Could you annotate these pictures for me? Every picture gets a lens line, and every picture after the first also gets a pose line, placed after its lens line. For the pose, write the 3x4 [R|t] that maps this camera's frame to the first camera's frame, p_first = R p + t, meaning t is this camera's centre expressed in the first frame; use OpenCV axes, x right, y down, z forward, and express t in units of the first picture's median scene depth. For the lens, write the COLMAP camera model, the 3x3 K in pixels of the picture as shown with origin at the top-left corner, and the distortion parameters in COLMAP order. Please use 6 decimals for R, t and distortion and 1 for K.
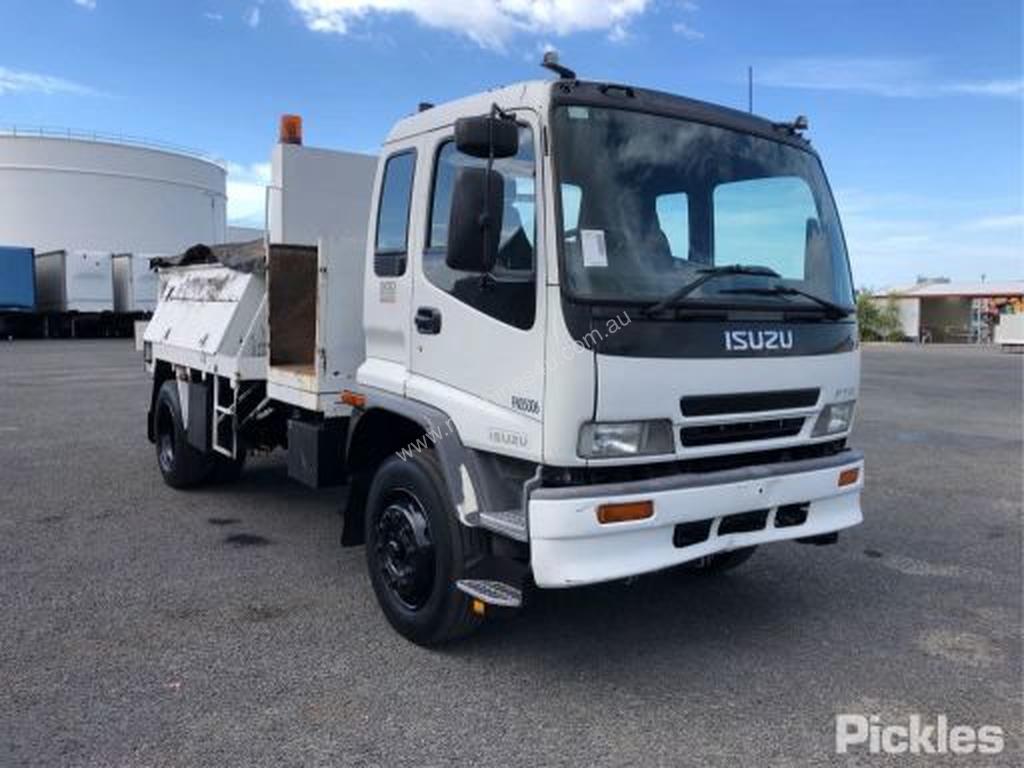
lens RADIAL K [[833.6, 0, 466.0], [0, 833.6, 389.6], [0, 0, 1]] dist [-0.003714, -0.003593]
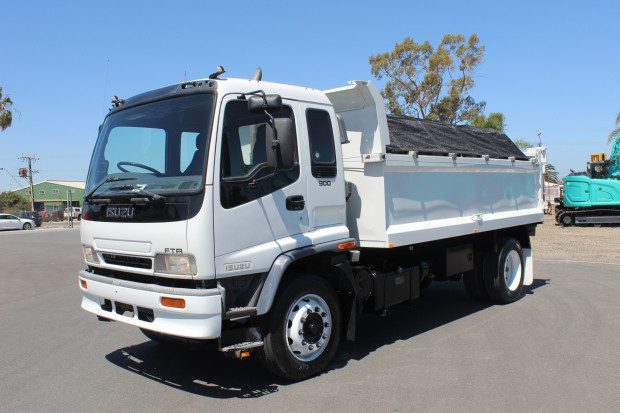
lens RADIAL K [[549.3, 0, 310.0], [0, 549.3, 206.5], [0, 0, 1]] dist [-0.066165, -0.003293]
pose [[0.240975, -0.003836, -0.970524, 1.721134], [-0.070139, 0.997309, -0.021357, -0.079756], [0.967994, 0.073218, 0.240058, 1.146932]]
